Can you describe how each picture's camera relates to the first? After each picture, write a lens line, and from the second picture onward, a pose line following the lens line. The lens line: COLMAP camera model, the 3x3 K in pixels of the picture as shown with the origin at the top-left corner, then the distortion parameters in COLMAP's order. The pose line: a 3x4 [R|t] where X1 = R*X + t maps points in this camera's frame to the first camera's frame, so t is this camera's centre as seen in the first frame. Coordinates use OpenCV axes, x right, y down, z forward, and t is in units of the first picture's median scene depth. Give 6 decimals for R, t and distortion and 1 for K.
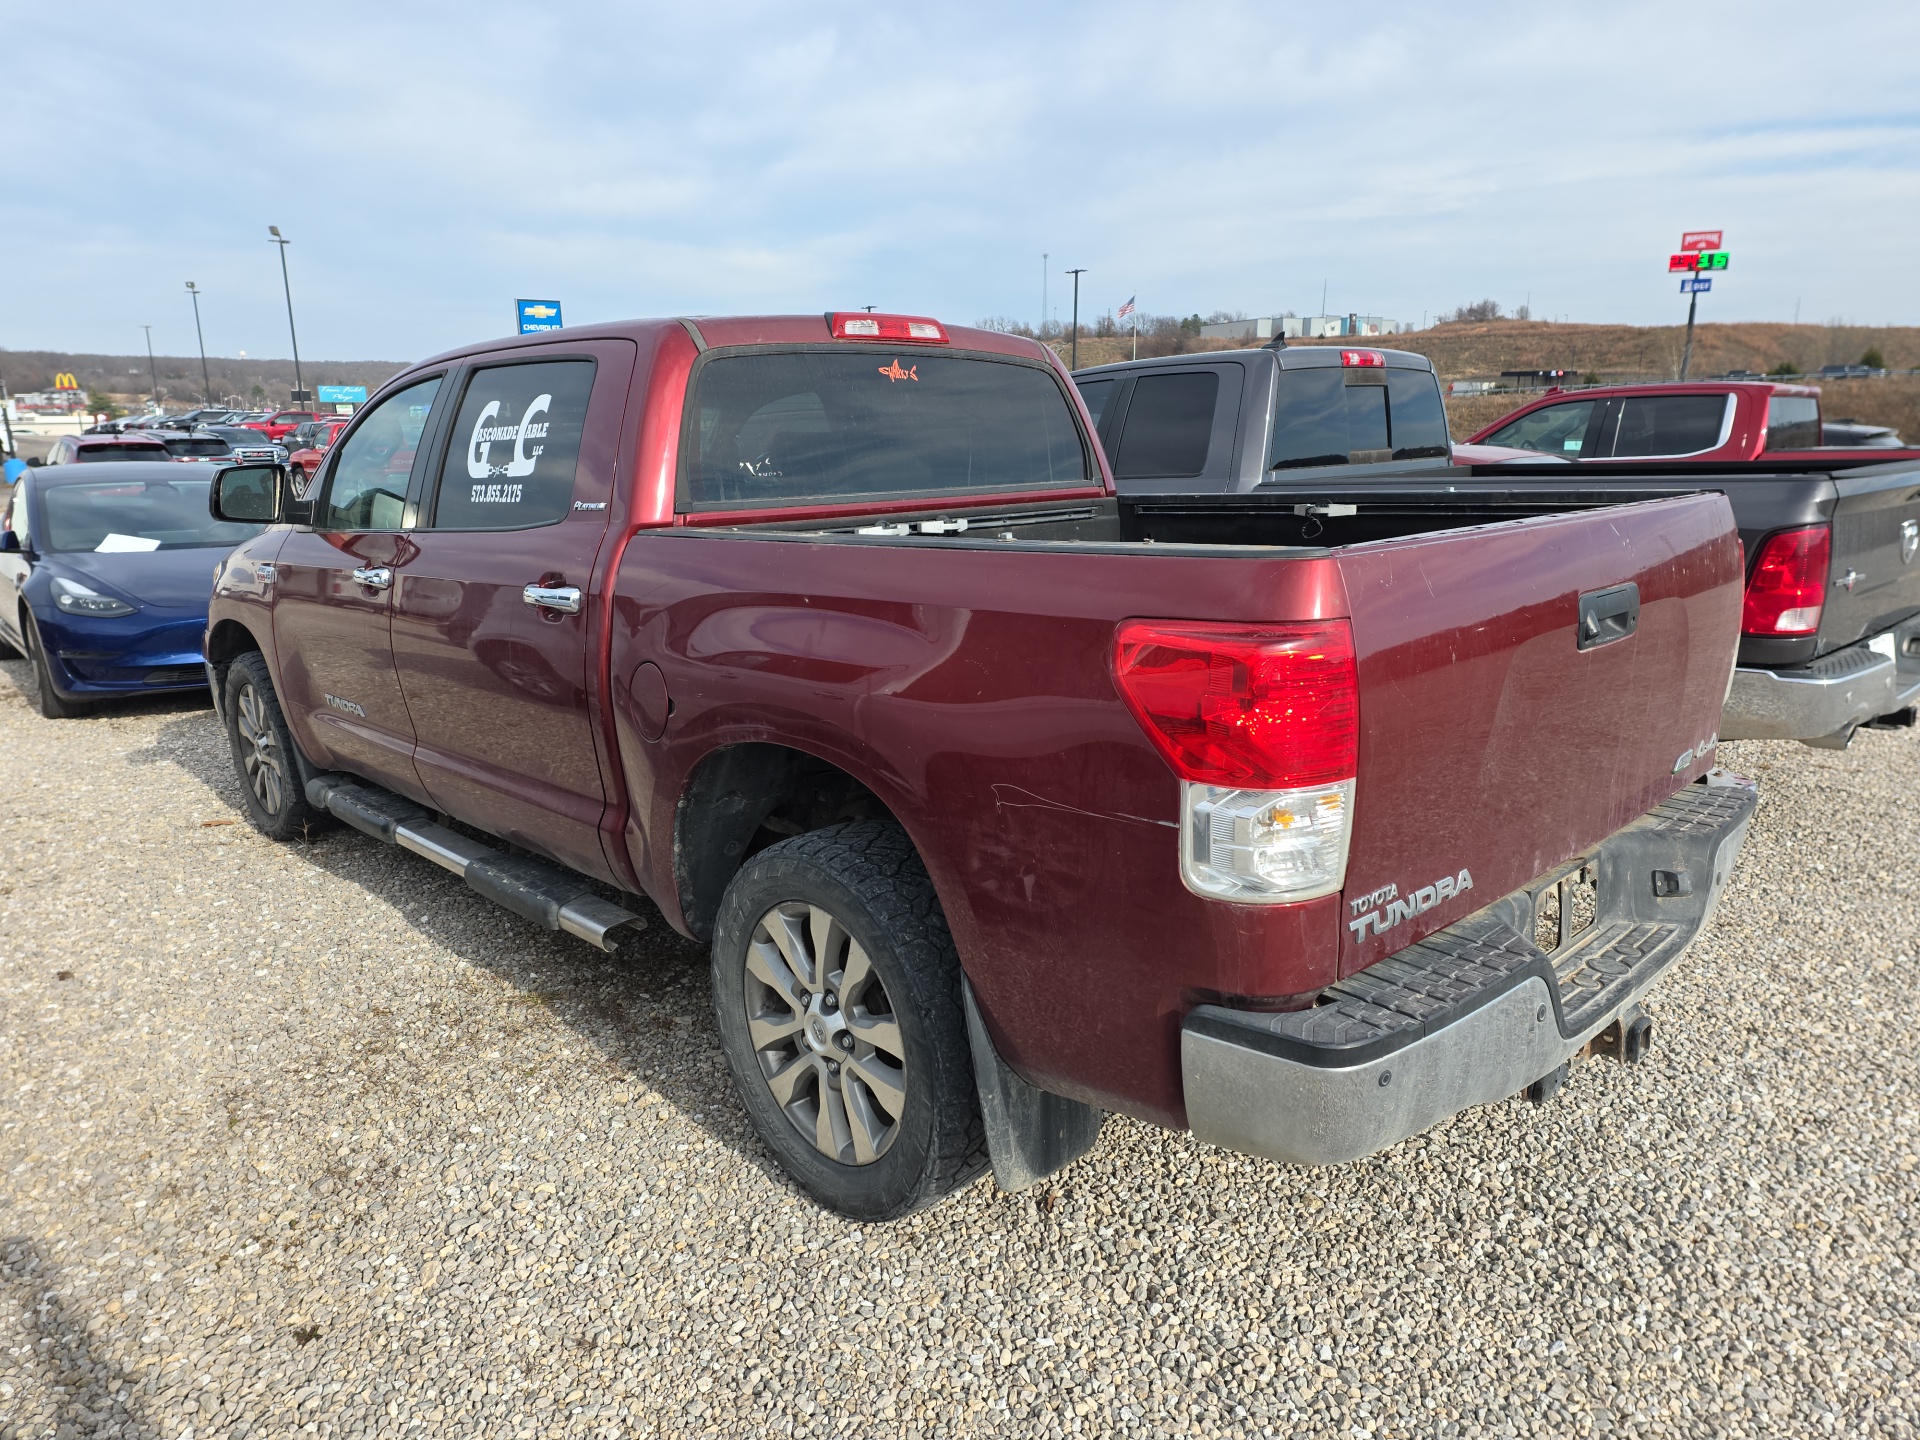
lens RADIAL K [[1272.1, 0, 960.0], [0, 1272.1, 720.0], [0, 0, 1]] dist [0.058328, -0.038694]
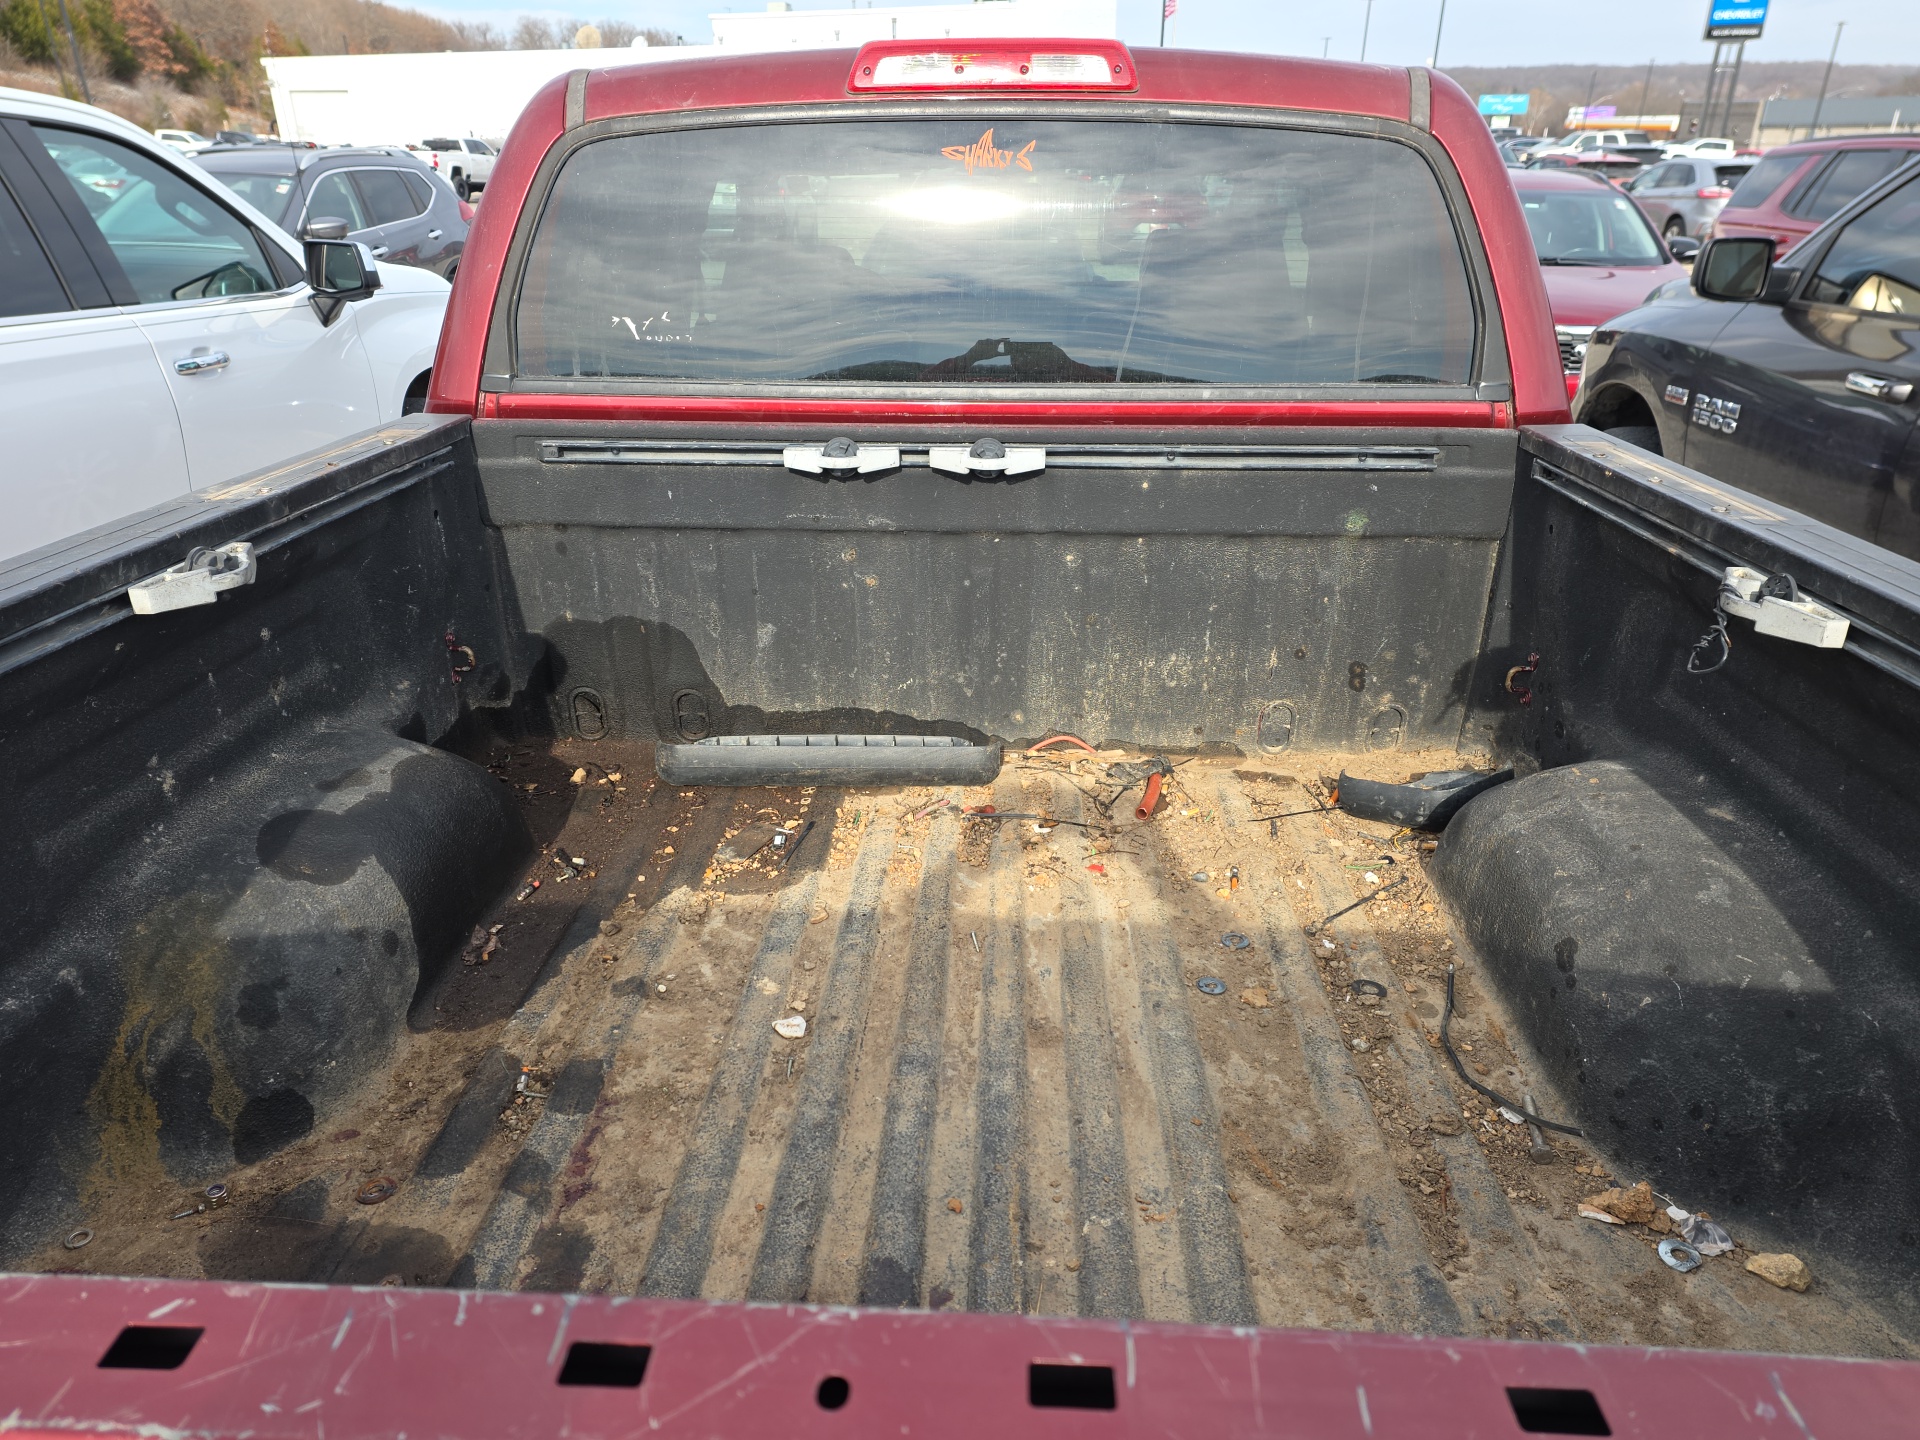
lens RADIAL K [[1273.7, 0, 953.8], [0, 1273.7, 726.8], [0, 0, 1]] dist [0.025290, -0.004952]
pose [[0.685082, 0.316390, -0.656171, 0.344140], [-0.176779, 0.946038, 0.271589, -0.167606], [0.706691, -0.070063, 0.704045, 0.532148]]
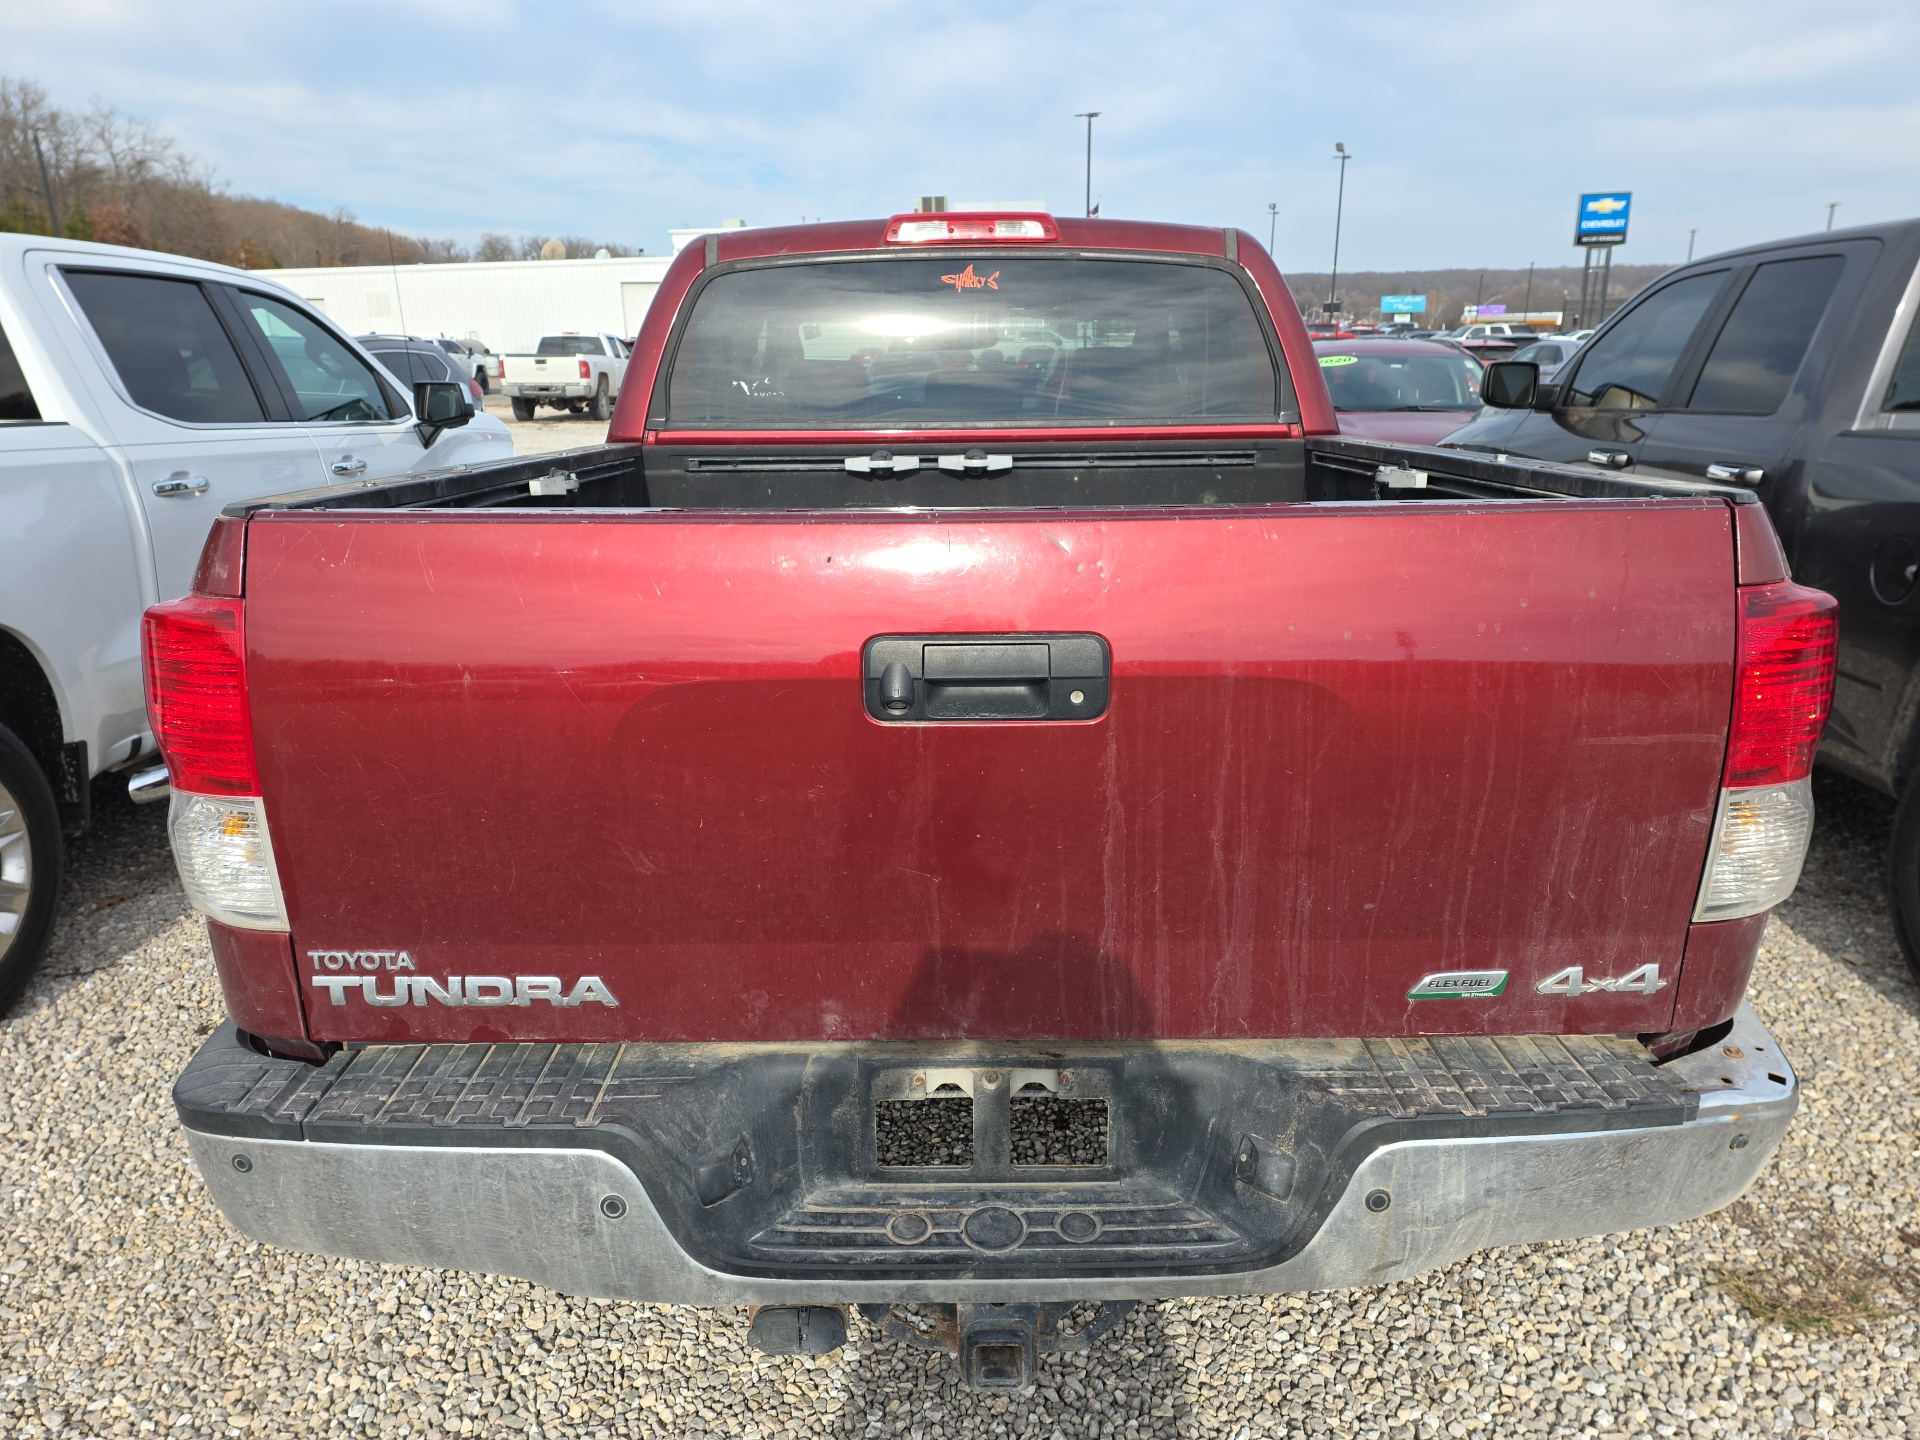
lens RADIAL K [[1272.1, 0, 960.0], [0, 1272.1, 720.0], [0, 0, 1]] dist [0.058328, -0.038694]
pose [[0.719429, 0.203770, -0.664002, 0.532267], [-0.159369, 0.978920, 0.127741, -0.080984], [0.676035, 0.013920, 0.736738, 0.325395]]
